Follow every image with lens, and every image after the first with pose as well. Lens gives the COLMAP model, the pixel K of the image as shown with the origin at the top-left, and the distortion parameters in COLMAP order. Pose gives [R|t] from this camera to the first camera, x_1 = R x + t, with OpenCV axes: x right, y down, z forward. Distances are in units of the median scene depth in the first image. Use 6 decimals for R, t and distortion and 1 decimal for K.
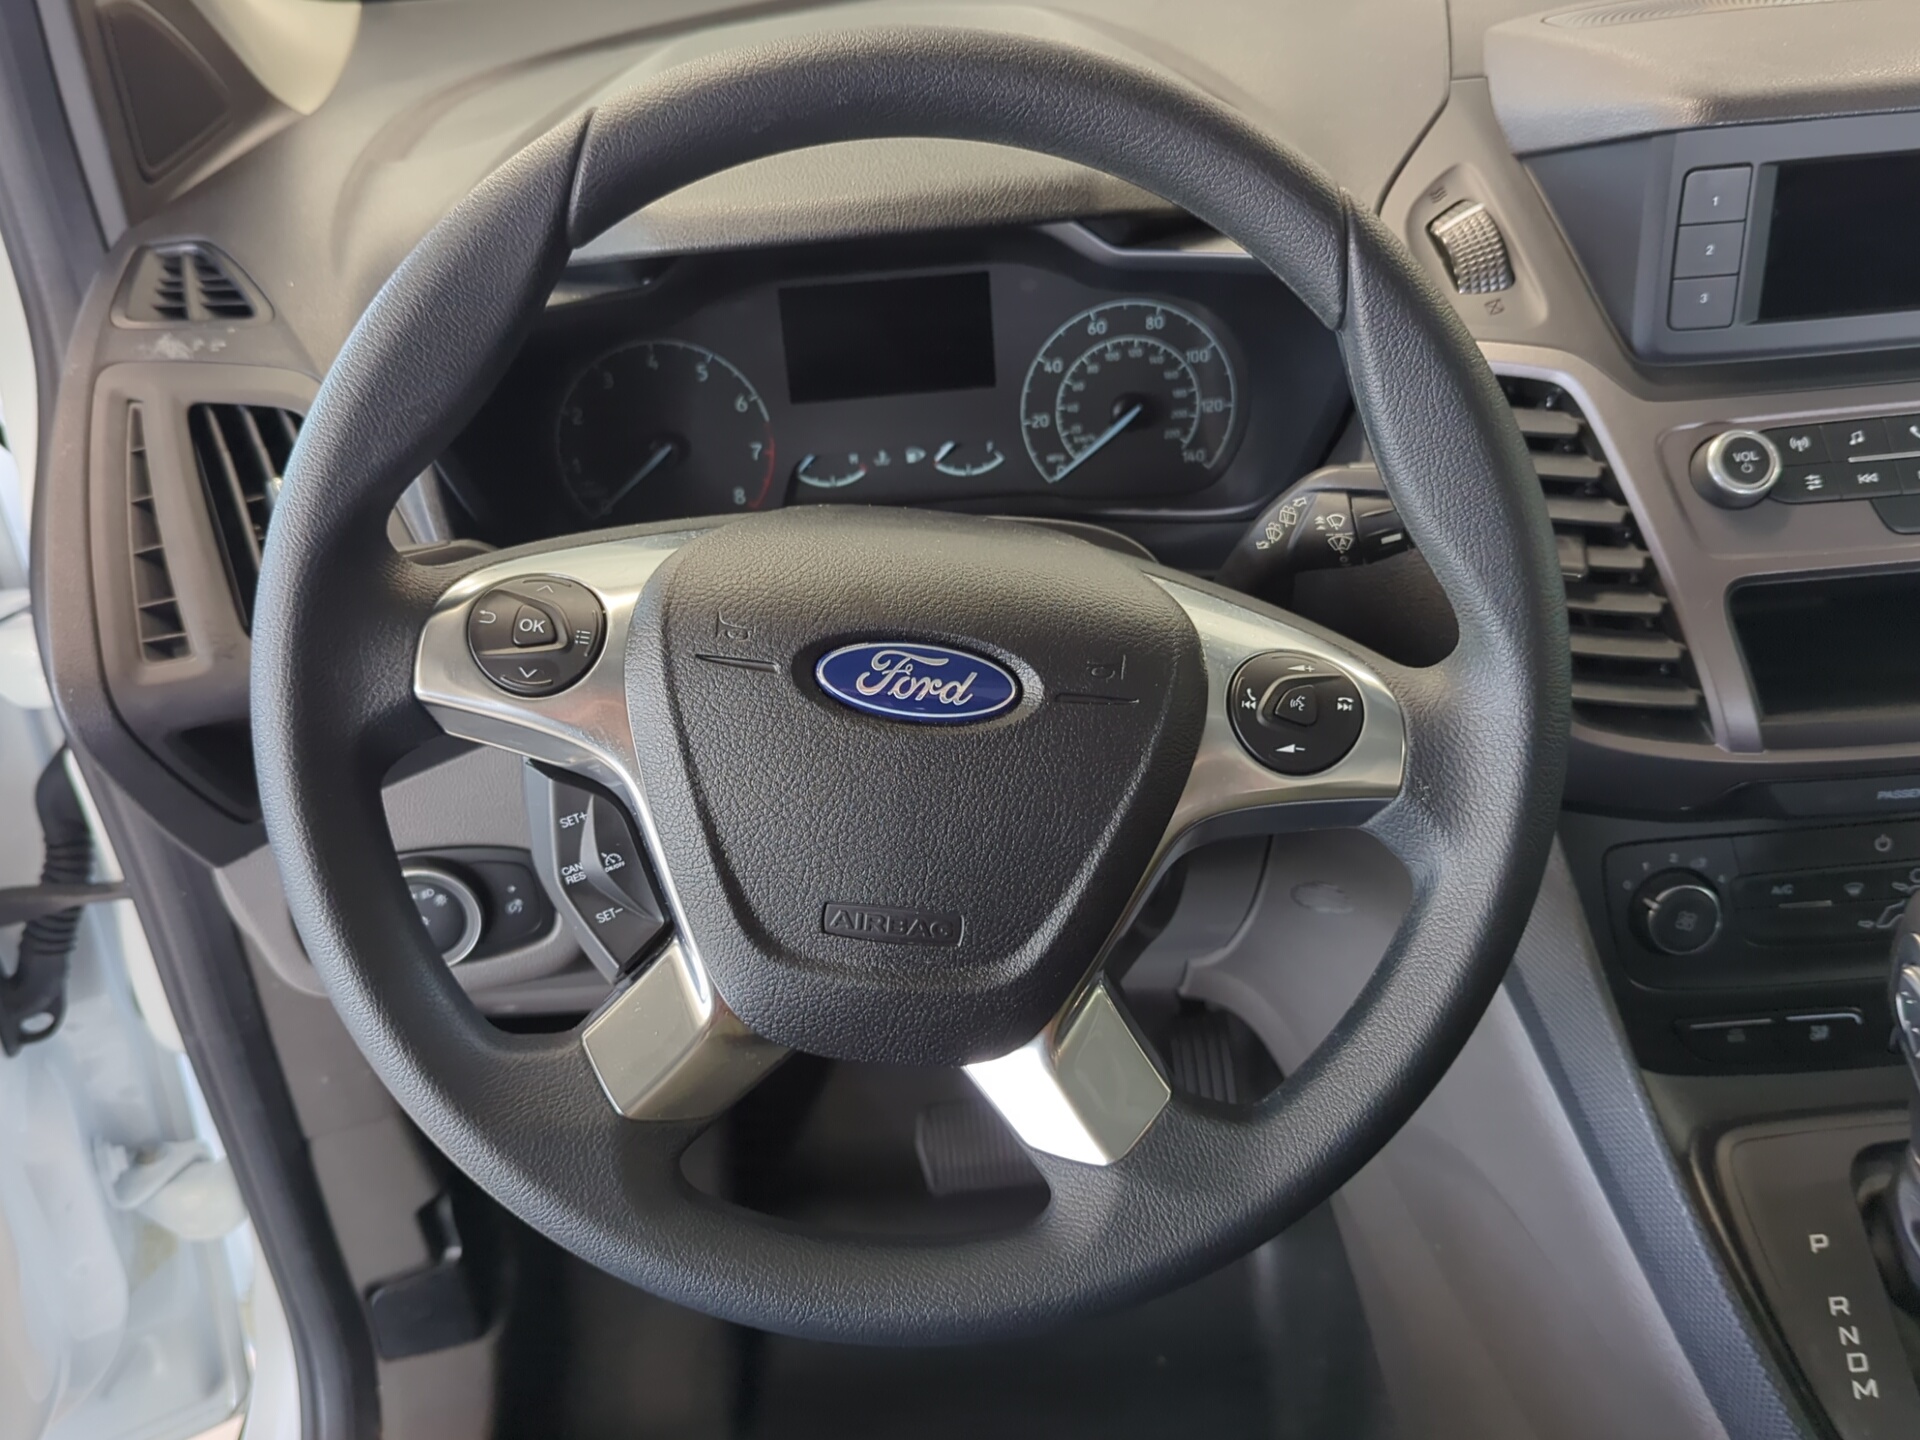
lens RADIAL K [[1560.1, 0, 1065.3], [0, 1560.1, 700.1], [0, 0, 1]] dist [-0.002115, -0.001282]
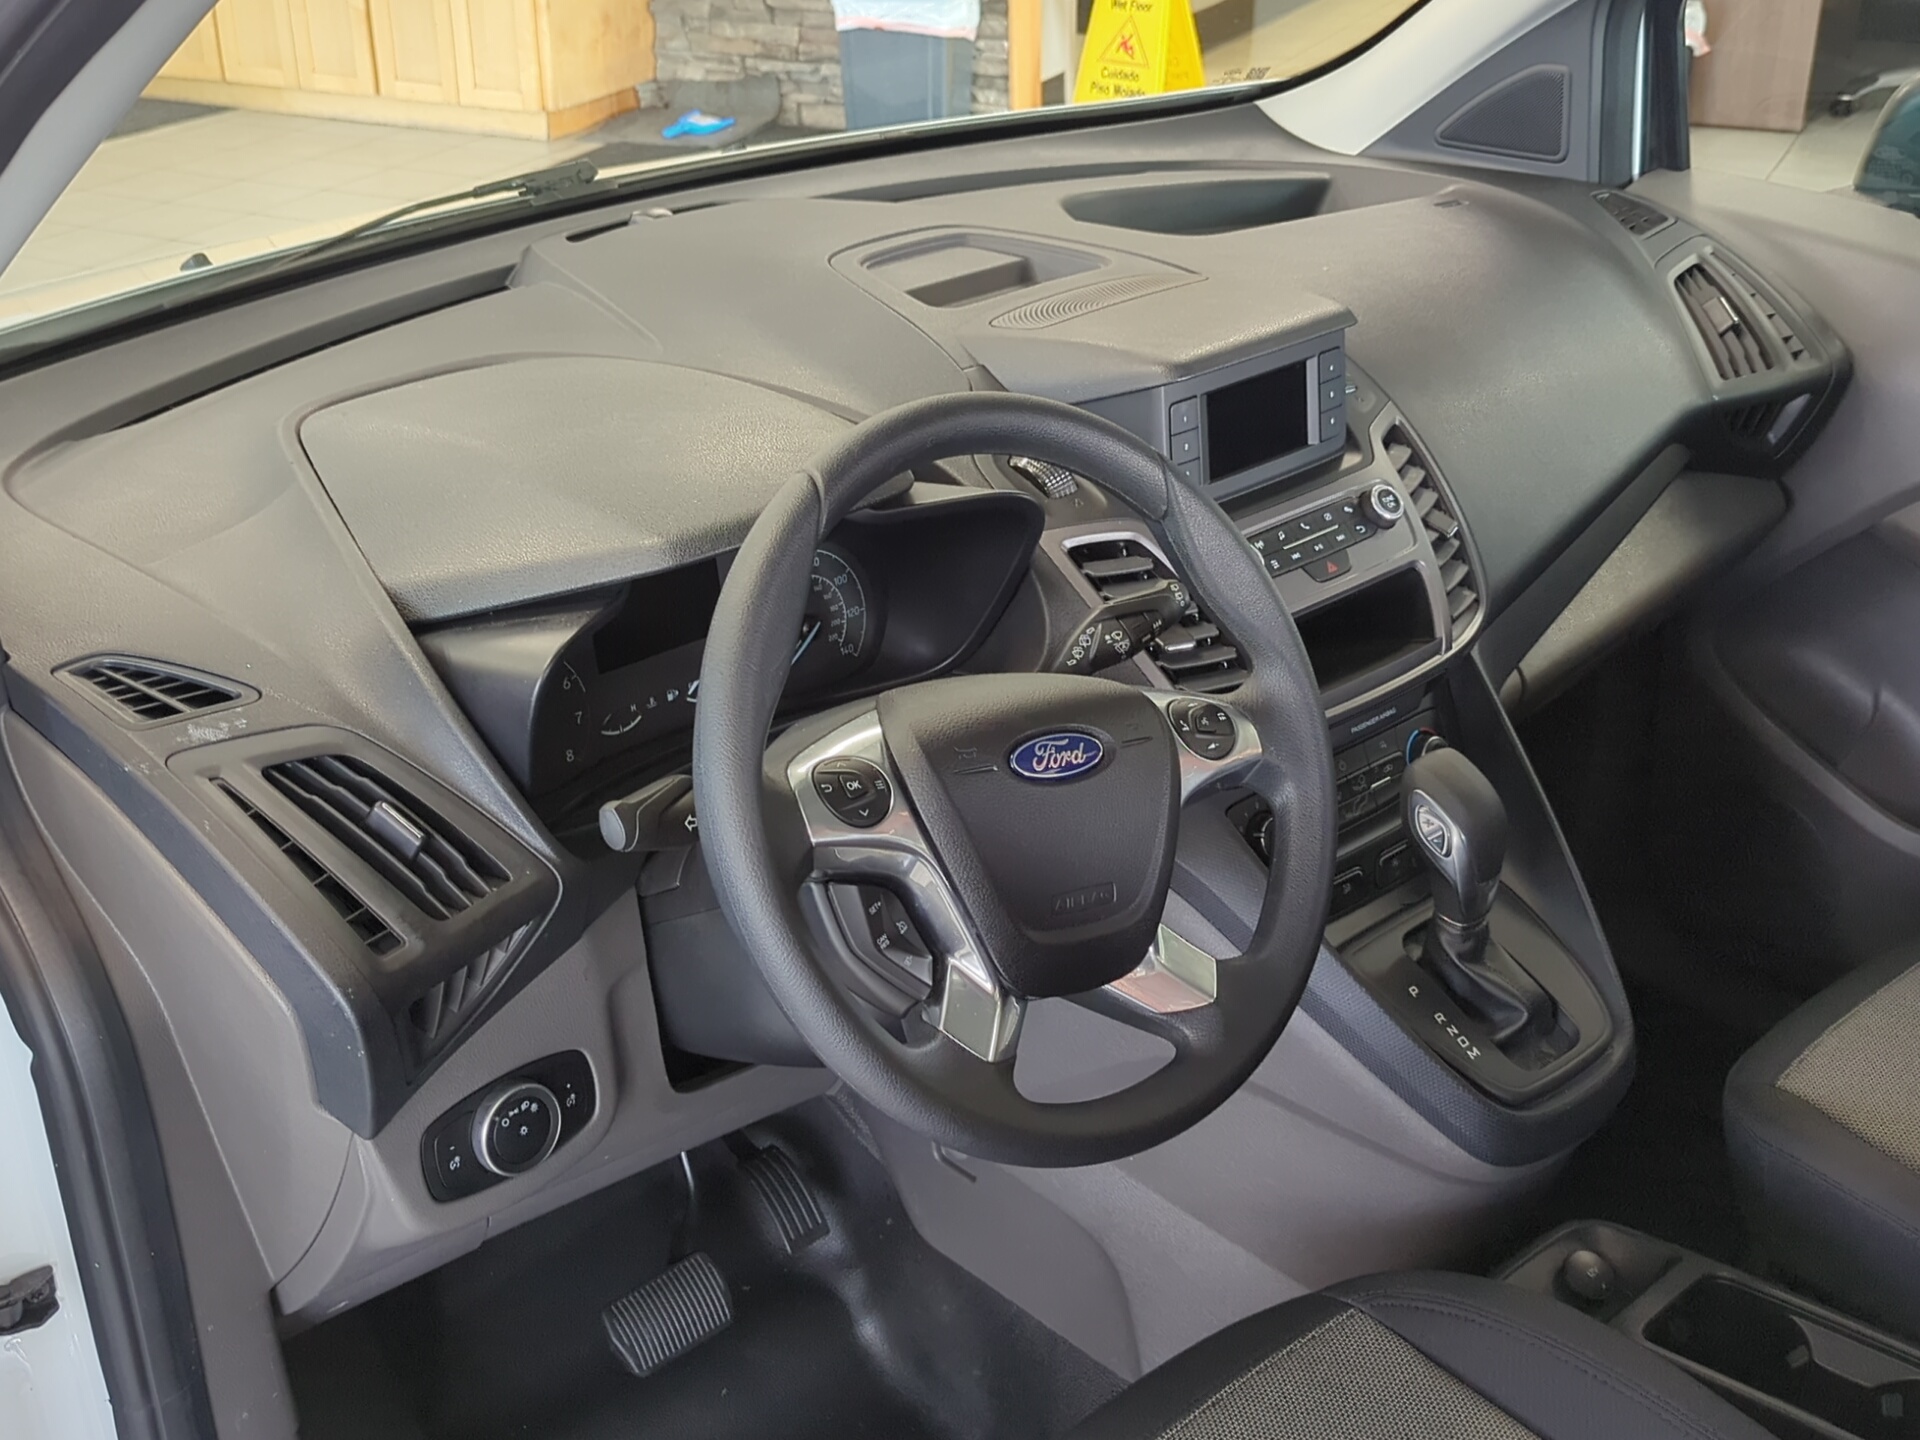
lens RADIAL K [[1531.7, 0, 960.0], [0, 1531.7, 720.0], [0, 0, 1]] dist [0.018127, -0.005220]
pose [[0.839725, -0.247201, 0.483481, -0.645227], [0.307945, 0.950139, -0.049046, -0.000116], [-0.447250, 0.190071, 0.873980, -0.280732]]
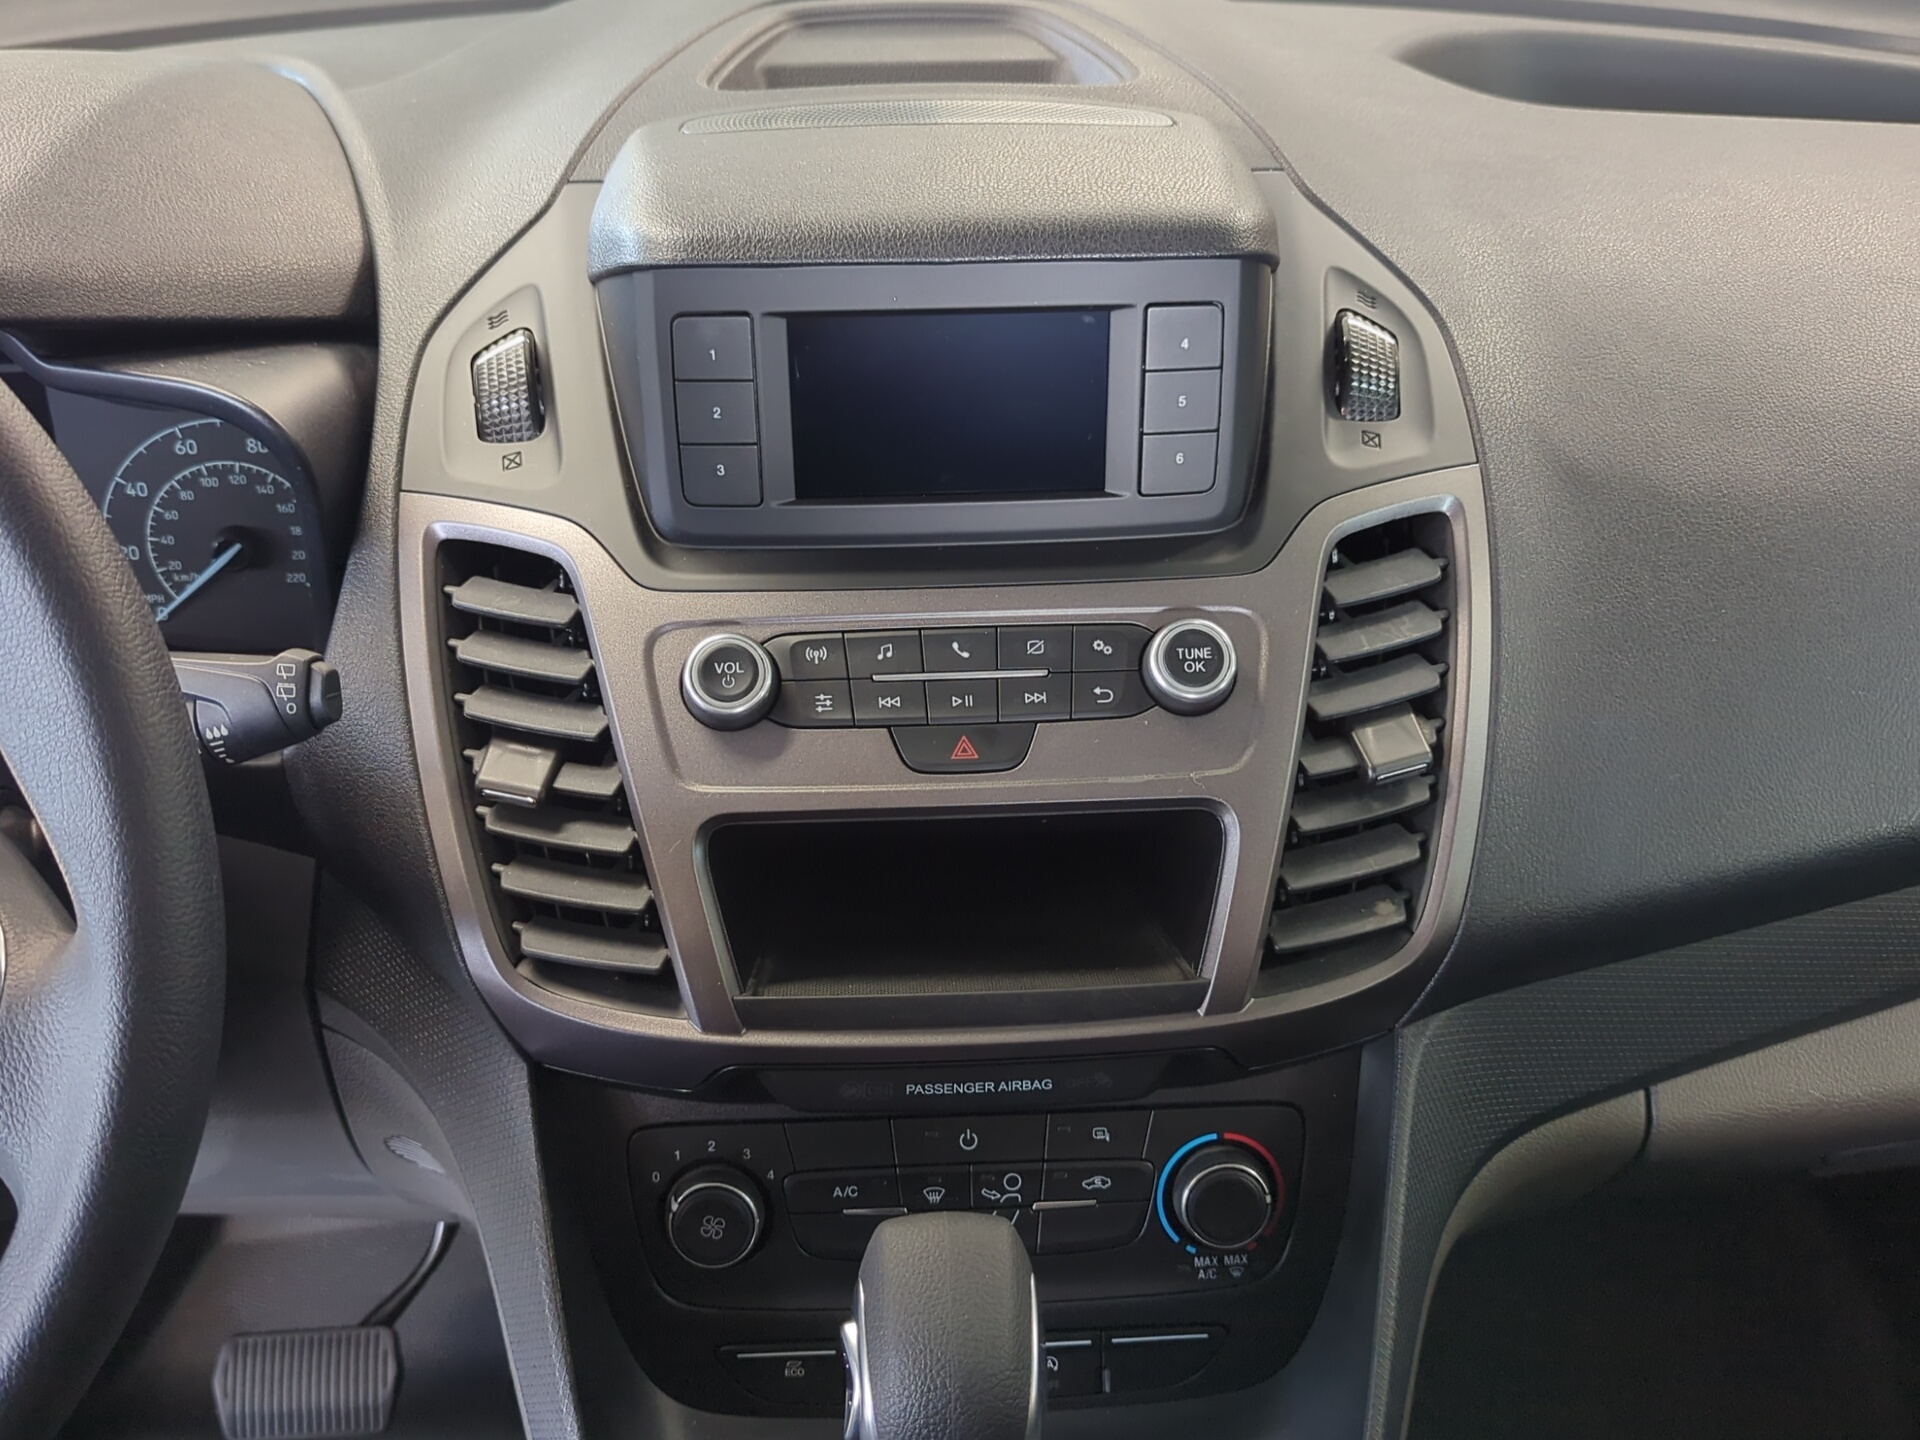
lens RADIAL K [[1621.6, 0, 960.0], [0, 1621.6, 720.0], [0, 0, 1]] dist [0.117344, -0.216407]
pose [[0.997935, 0.059547, 0.024065, 0.511304], [-0.058242, 0.996962, -0.051708, -0.087433], [-0.027071, 0.050200, 0.998372, 0.141507]]
